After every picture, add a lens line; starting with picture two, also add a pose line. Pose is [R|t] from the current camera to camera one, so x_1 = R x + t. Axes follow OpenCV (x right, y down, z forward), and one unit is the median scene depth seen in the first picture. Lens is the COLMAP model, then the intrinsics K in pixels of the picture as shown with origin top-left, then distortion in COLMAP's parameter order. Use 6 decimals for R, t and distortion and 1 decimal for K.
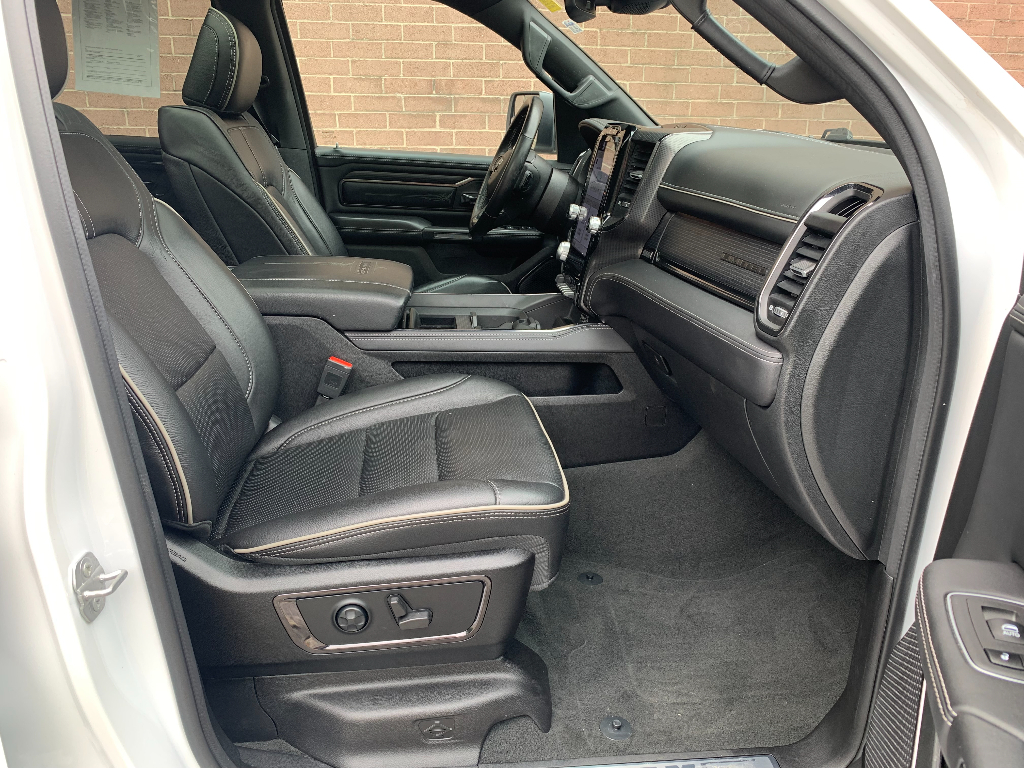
lens RADIAL K [[742.9, 0, 512.0], [0, 742.9, 384.0], [0, 0, 1]] dist [0.113601, -0.163045]
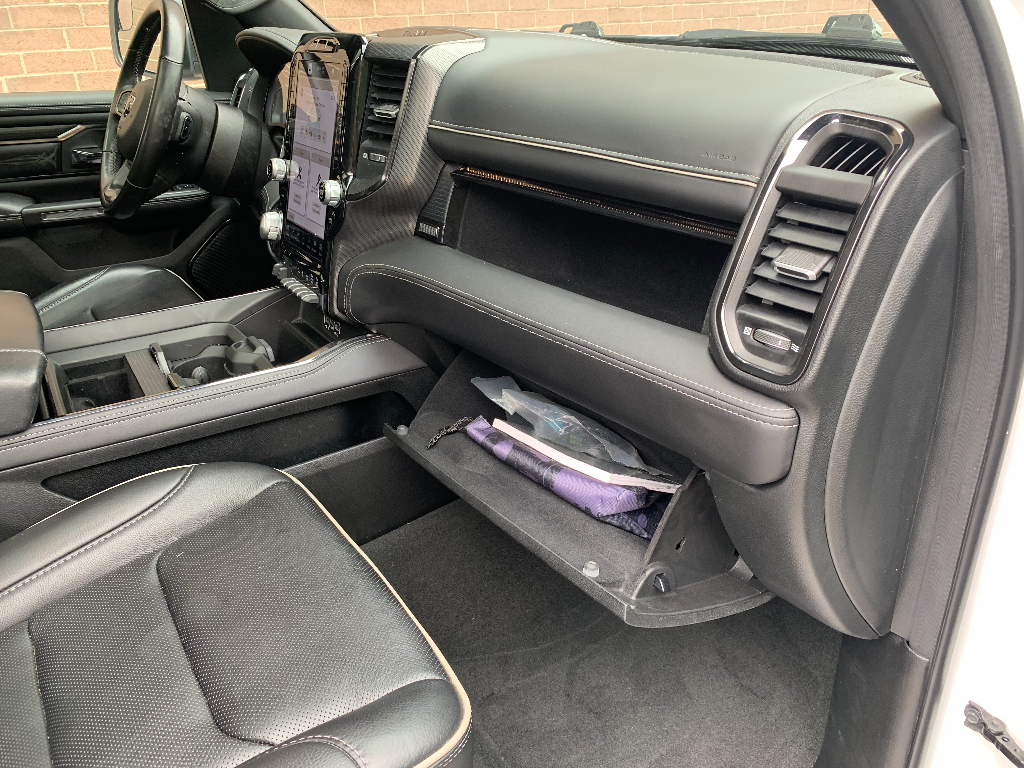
lens RADIAL K [[793.1, 0, 512.0], [0, 793.1, 384.0], [0, 0, 1]] dist [0.043597, -0.047302]
pose [[0.898912, -0.229223, 0.373381, -0.047597], [0.195120, 0.972487, 0.127270, -0.108102], [-0.392281, -0.041550, 0.918906, 0.288878]]
